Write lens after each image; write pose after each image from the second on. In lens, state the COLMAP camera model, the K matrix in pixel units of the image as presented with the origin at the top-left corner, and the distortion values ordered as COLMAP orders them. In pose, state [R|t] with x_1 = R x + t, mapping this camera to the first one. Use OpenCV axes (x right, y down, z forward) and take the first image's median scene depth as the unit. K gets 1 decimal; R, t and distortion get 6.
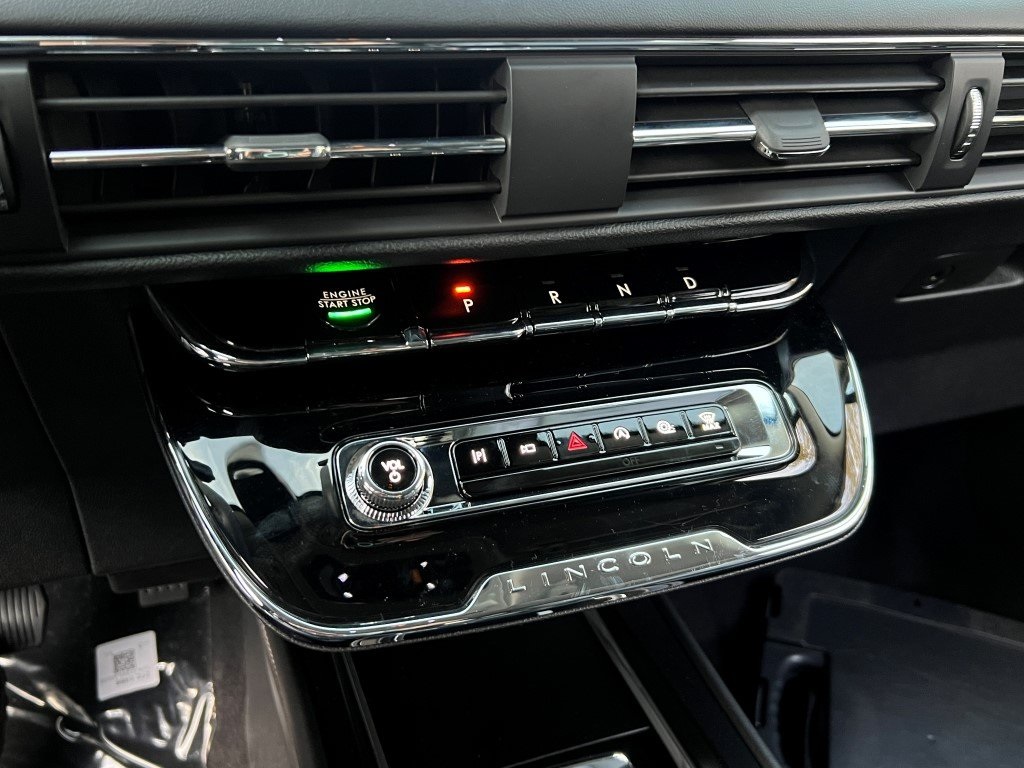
lens RADIAL K [[878.3, 0, 512.0], [0, 878.3, 384.0], [0, 0, 1]] dist [-0.000911, -0.004415]
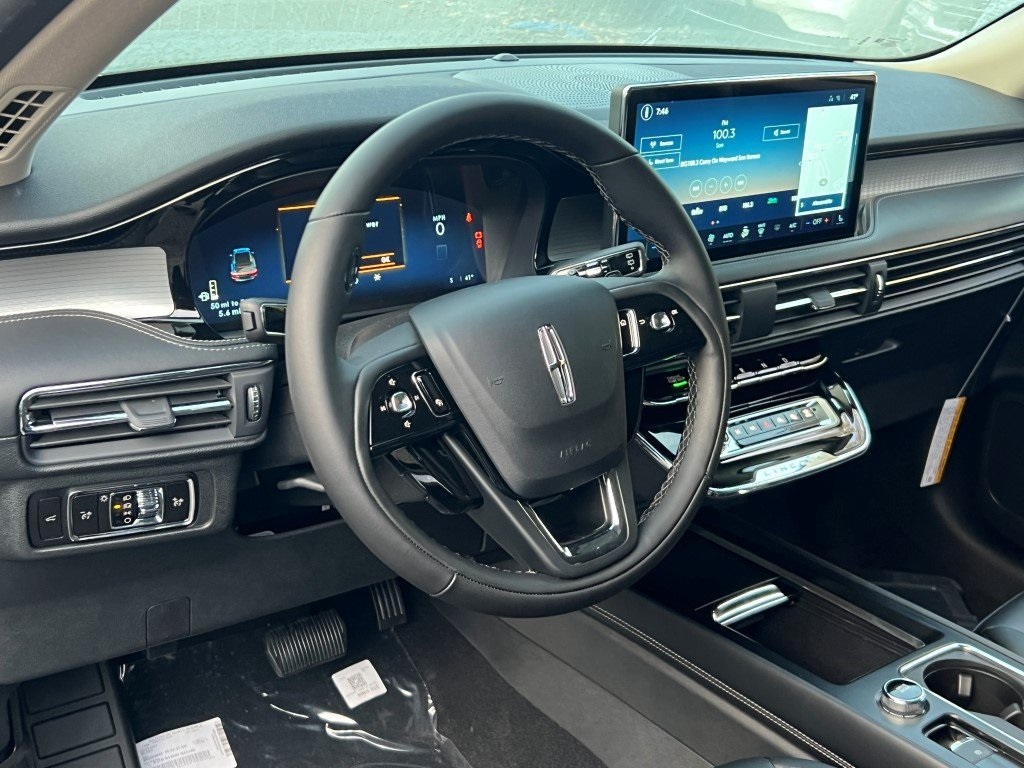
lens RADIAL K [[1272.2, 0, 512.0], [0, 1272.2, 384.0], [0, 0, 1]] dist [0.117028, -0.015344]
pose [[0.956931, -0.101499, 0.271995, -1.515809], [0.135066, 0.984974, -0.107629, 0.231999], [-0.256984, 0.139731, 0.956261, -2.217754]]
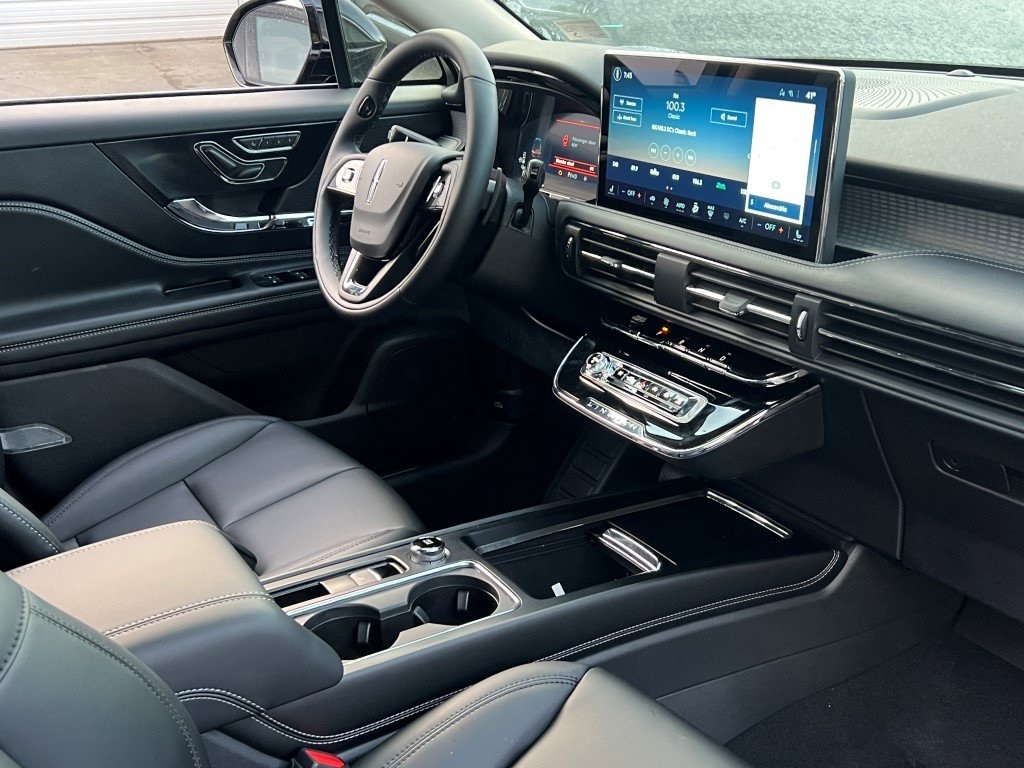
lens RADIAL K [[1029.1, 0, 512.0], [0, 1029.1, 384.0], [0, 0, 1]] dist [0.142294, -0.448049]
pose [[0.221732, 0.304411, -0.926374, 2.750655], [-0.464339, 0.868356, 0.174205, -0.285267], [0.857452, 0.391525, 0.333892, -0.406703]]
